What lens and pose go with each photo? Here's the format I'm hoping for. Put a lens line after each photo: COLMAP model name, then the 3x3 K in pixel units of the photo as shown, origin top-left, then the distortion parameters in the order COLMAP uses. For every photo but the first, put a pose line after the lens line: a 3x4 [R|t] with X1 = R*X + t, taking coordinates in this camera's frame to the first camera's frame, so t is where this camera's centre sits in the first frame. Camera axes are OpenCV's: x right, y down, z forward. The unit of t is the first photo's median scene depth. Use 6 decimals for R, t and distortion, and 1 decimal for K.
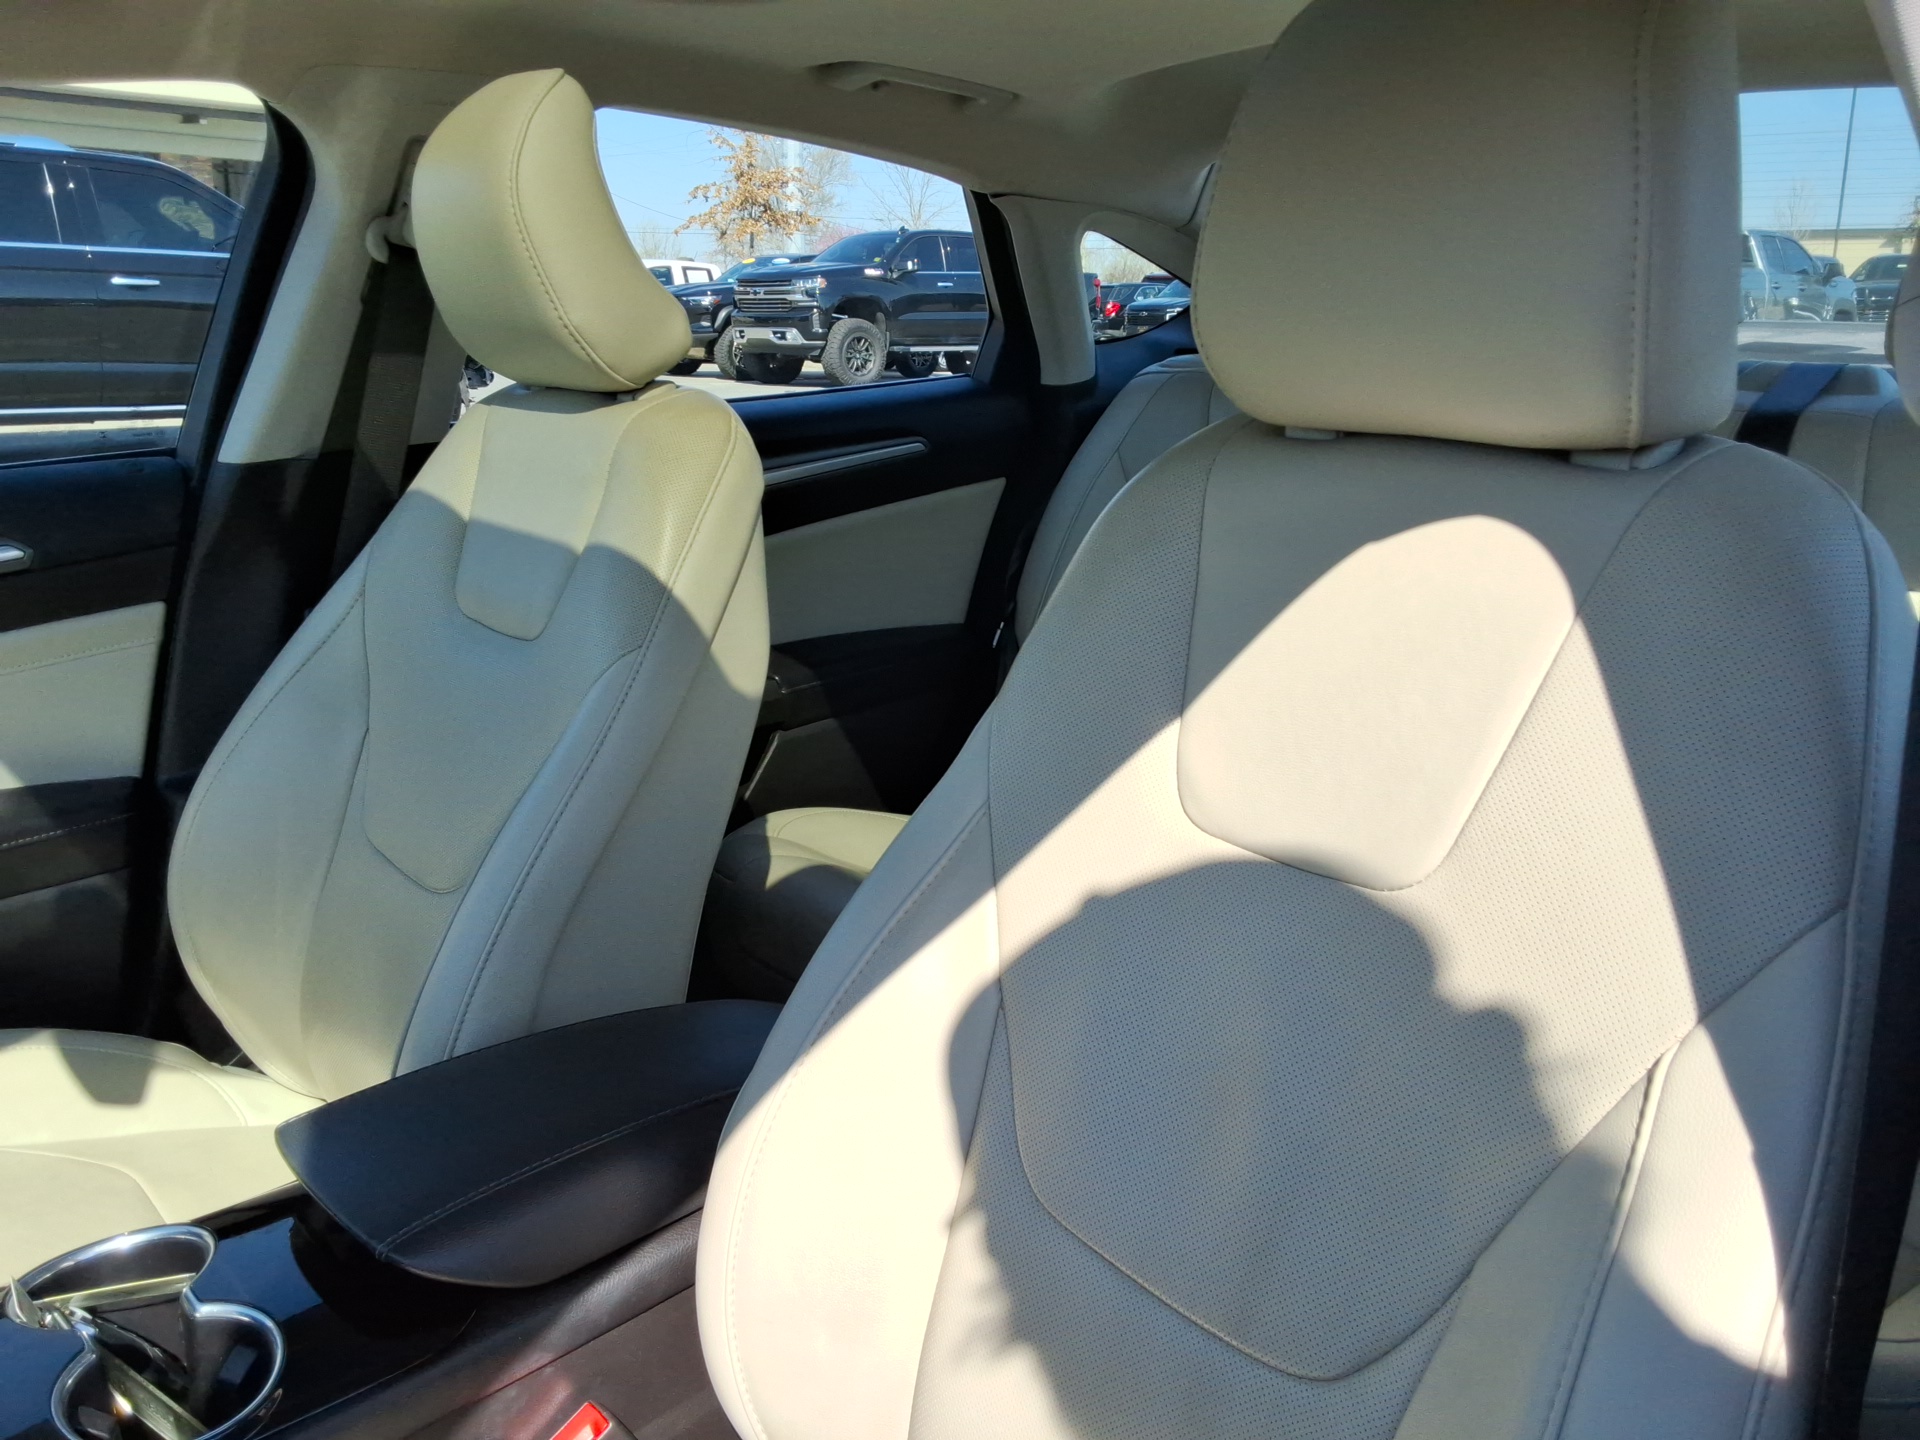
lens RADIAL K [[1552.0, 0, 985.5], [0, 1552.0, 717.2], [0, 0, 1]] dist [0.103499, -0.153666]
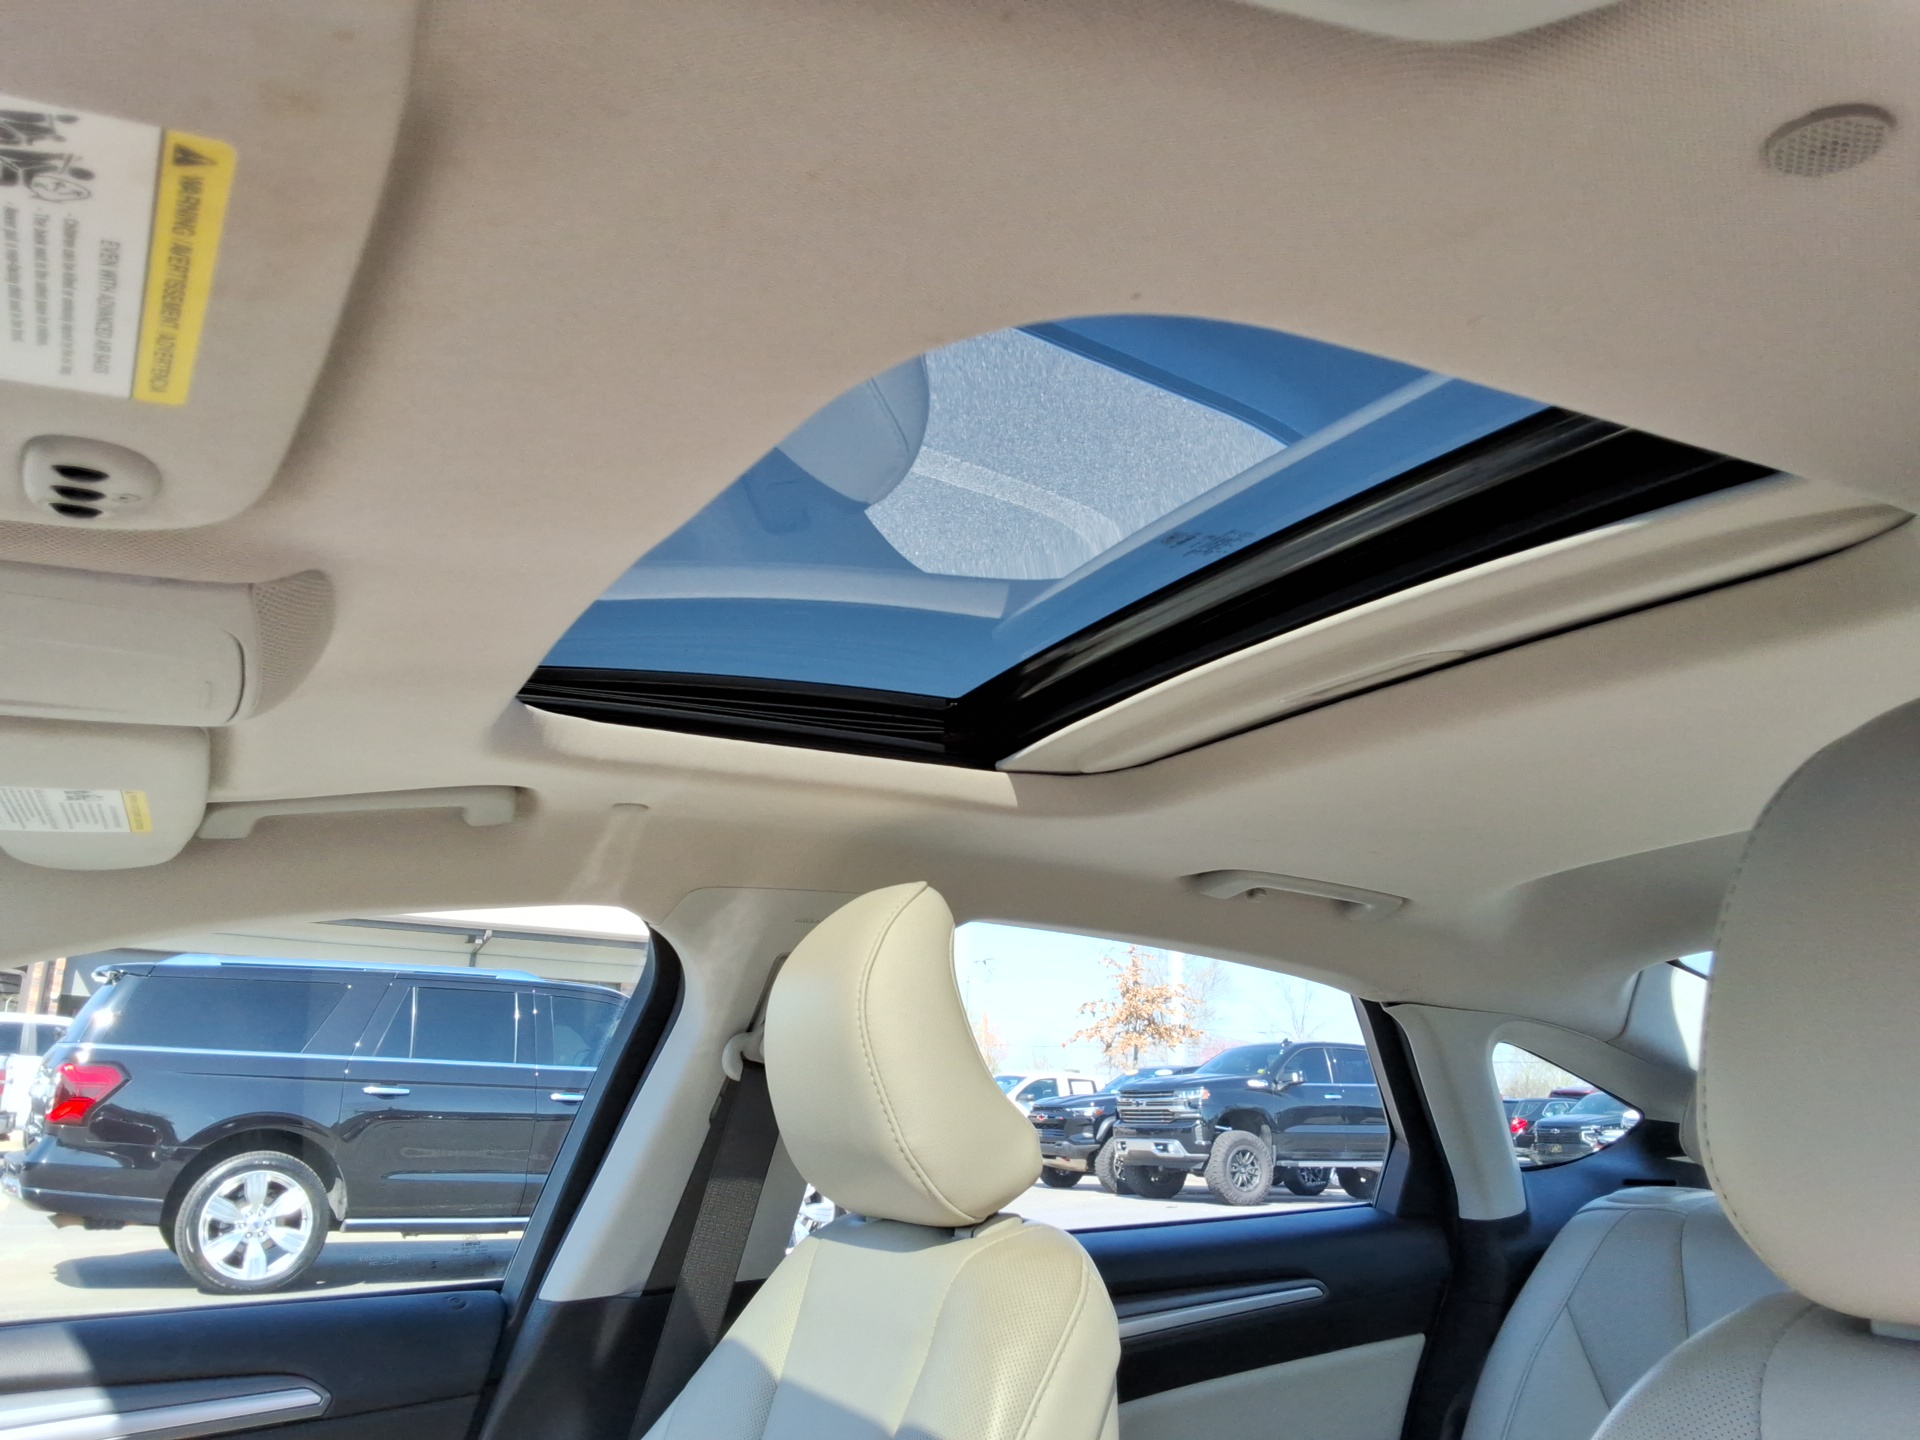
lens RADIAL K [[1552.0, 0, 973.9], [0, 1552.0, 689.7], [0, 0, 1]] dist [0.103499, -0.153666]
pose [[0.970689, -0.058146, -0.233199, -0.000397], [-0.066259, 0.867948, -0.492216, -0.002308], [0.231025, 0.493240, 0.838655, 0.007639]]
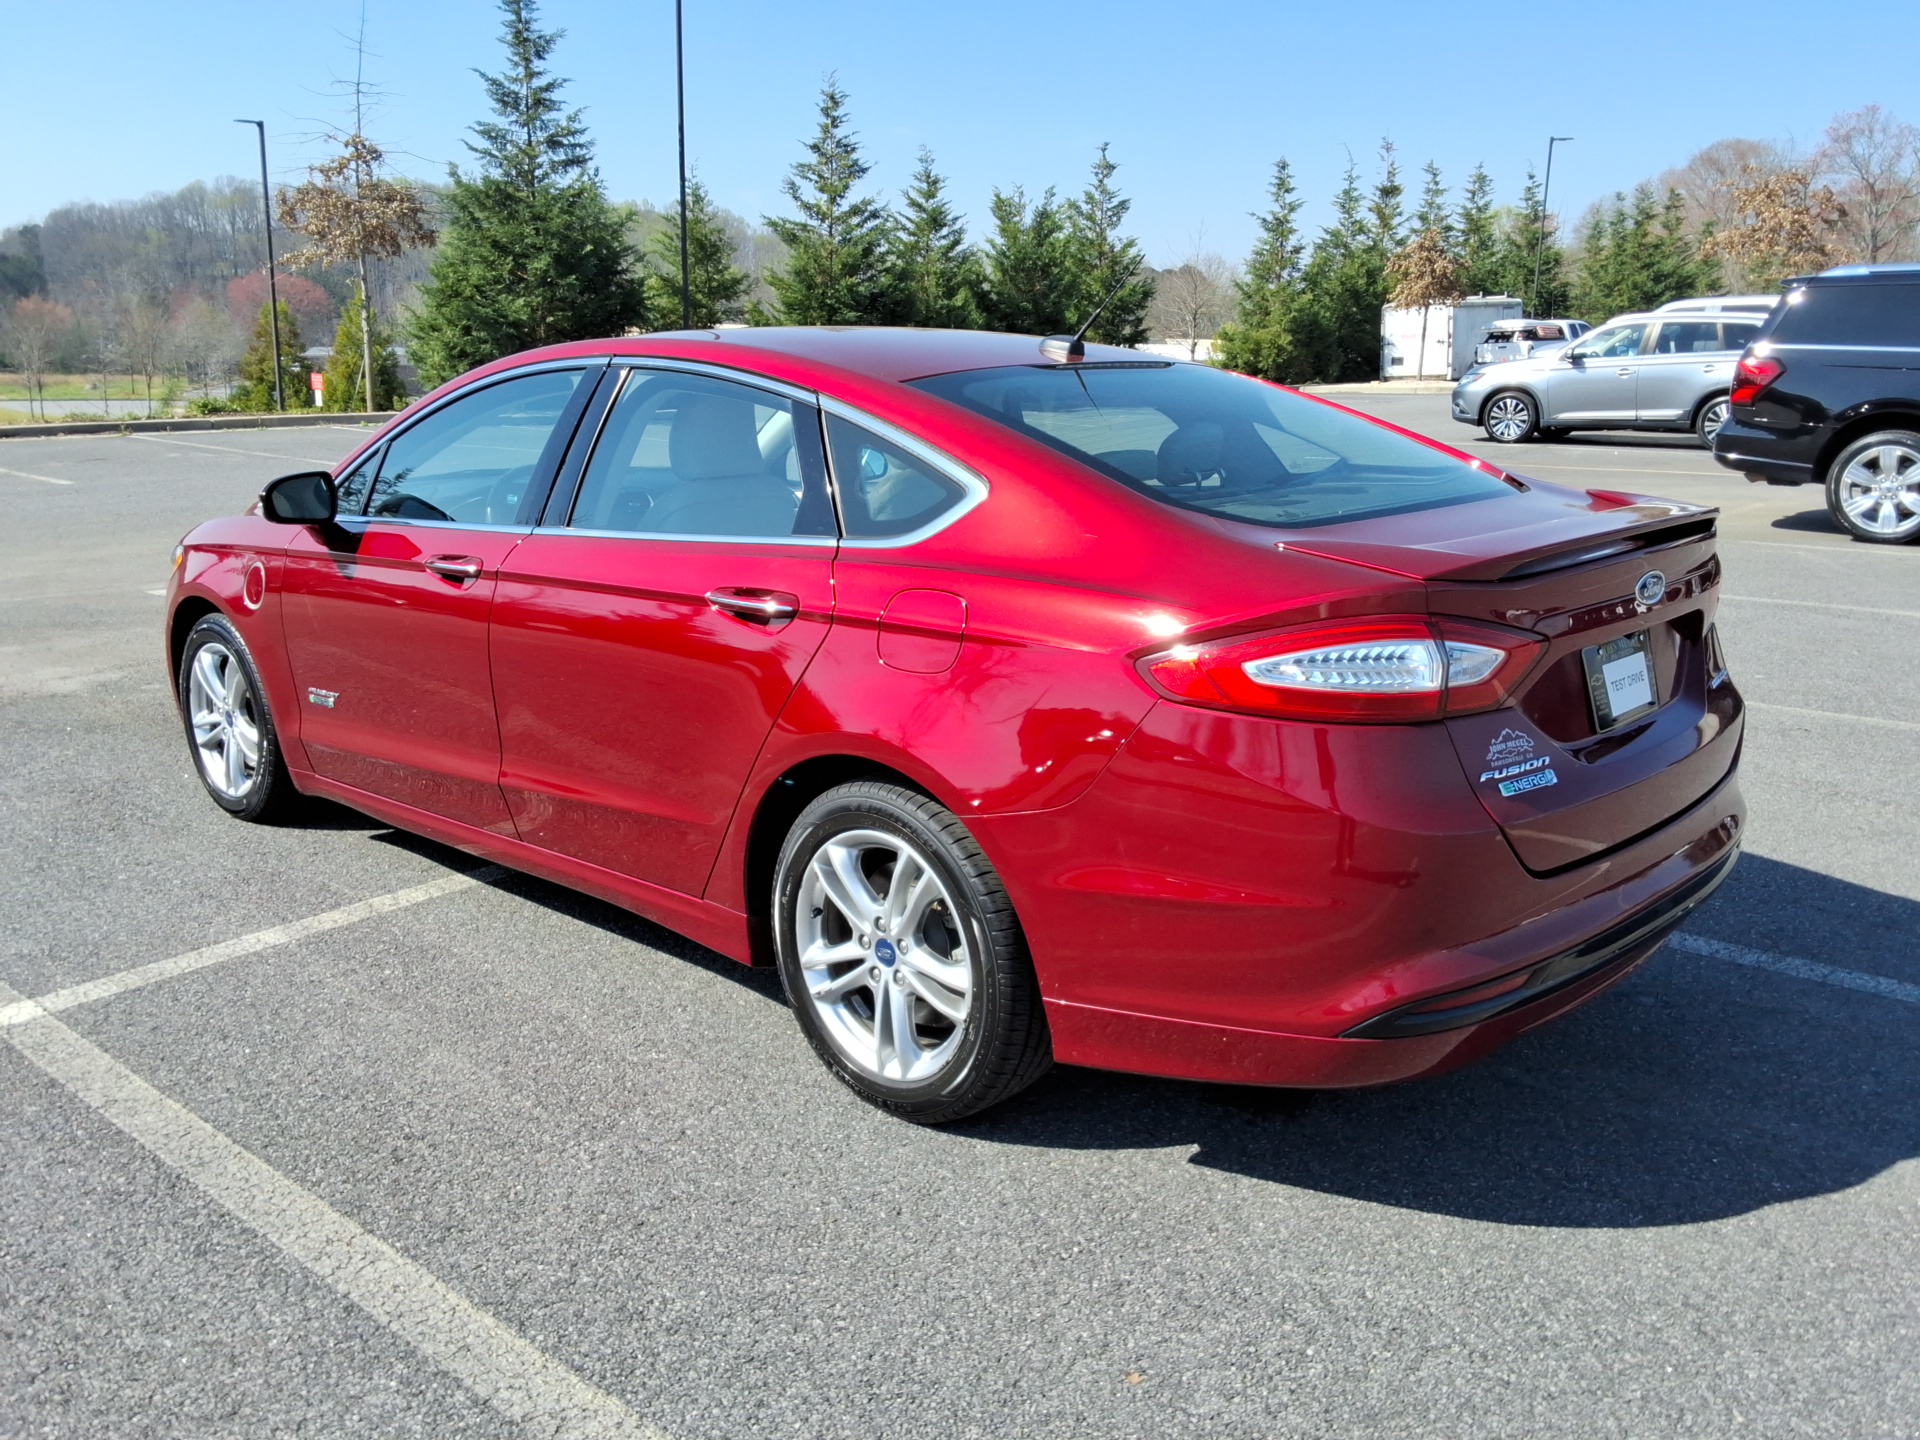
lens RADIAL K [[1552.0, 0, 976.7], [0, 1552.0, 726.3], [0, 0, 1]] dist [0.103499, -0.153666]
pose [[0.112048, 0.221479, -0.968706, 0.199194], [-0.259238, 0.947602, 0.186669, -0.020630], [0.959292, 0.230210, 0.163593, 0.040284]]
